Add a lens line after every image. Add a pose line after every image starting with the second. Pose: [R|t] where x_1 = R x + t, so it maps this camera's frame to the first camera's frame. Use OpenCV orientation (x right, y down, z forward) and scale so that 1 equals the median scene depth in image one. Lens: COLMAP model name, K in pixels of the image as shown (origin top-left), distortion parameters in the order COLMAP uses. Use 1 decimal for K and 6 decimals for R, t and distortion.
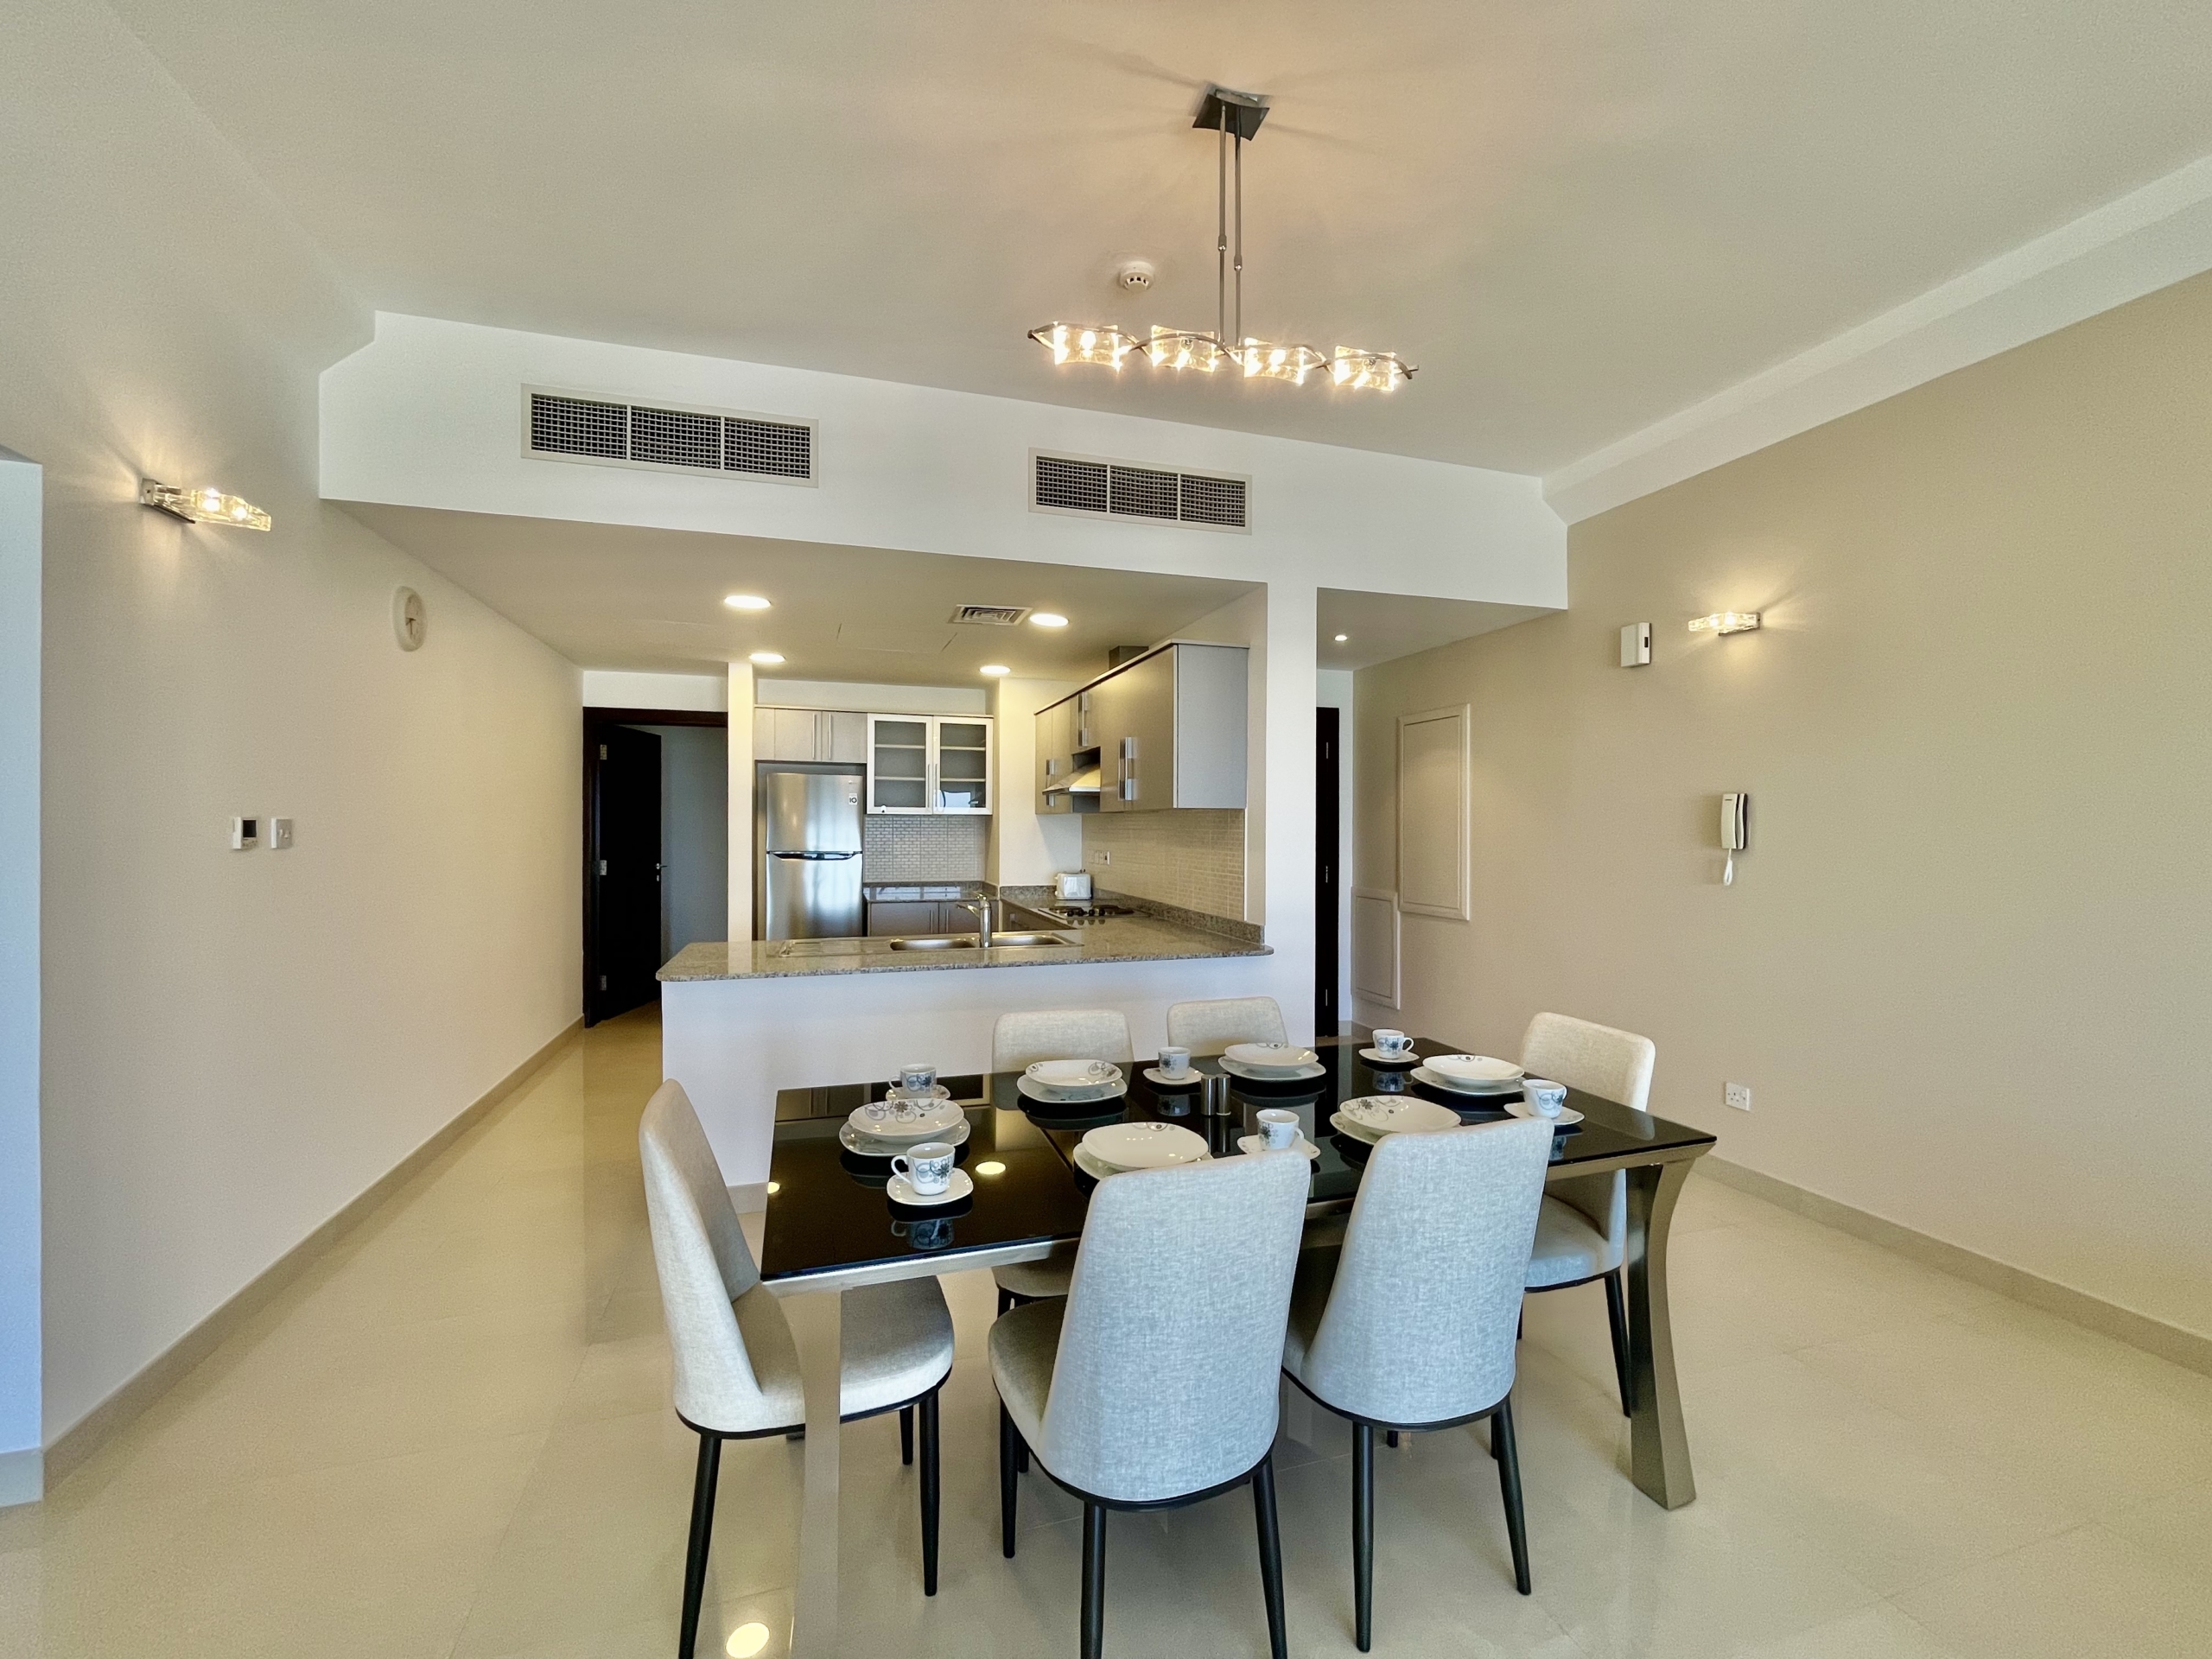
lens RADIAL K [[898.5, 0, 1104.3], [0, 898.5, 831.0], [0, 0, 1]] dist [0.003802, 0.000112]
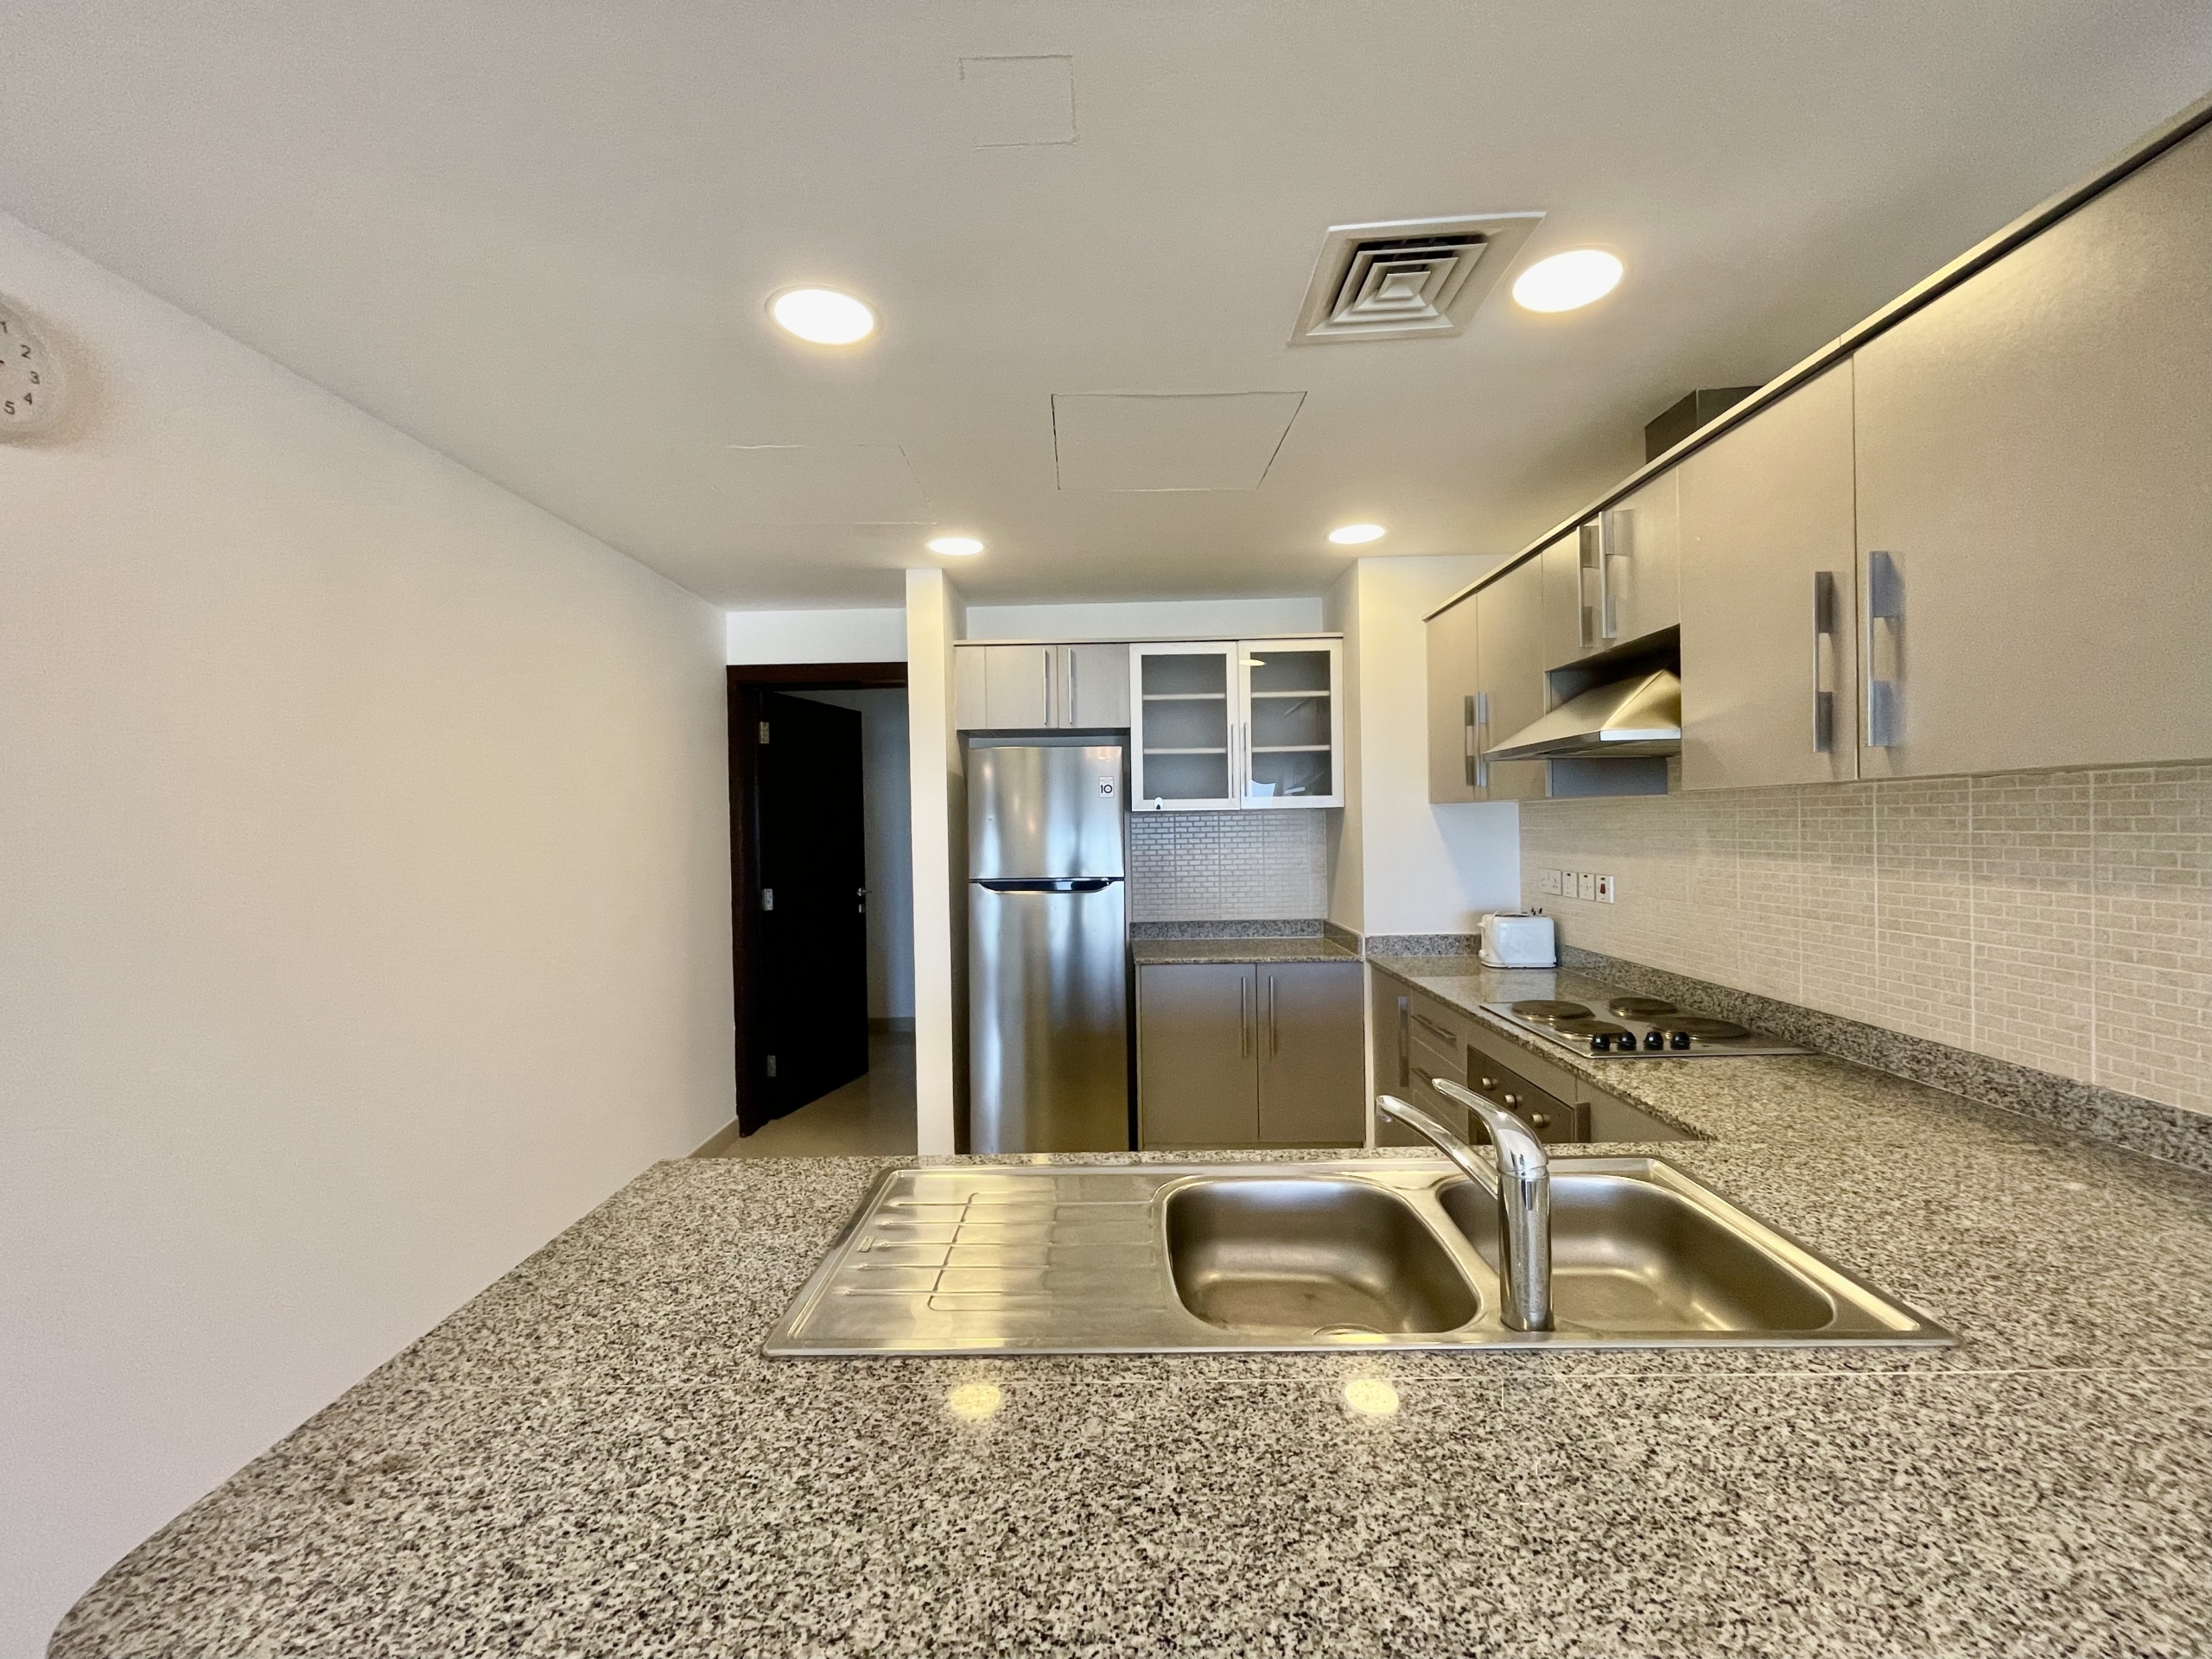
lens RADIAL K [[898.5, 0, 1098.4], [0, 898.5, 832.3], [0, 0, 1]] dist [0.003802, 0.000112]
pose [[0.948143, -0.019767, -0.317230, -0.095352], [0.021515, 0.999767, 0.002007, -0.006852], [0.317116, -0.008728, 0.948347, 0.423409]]
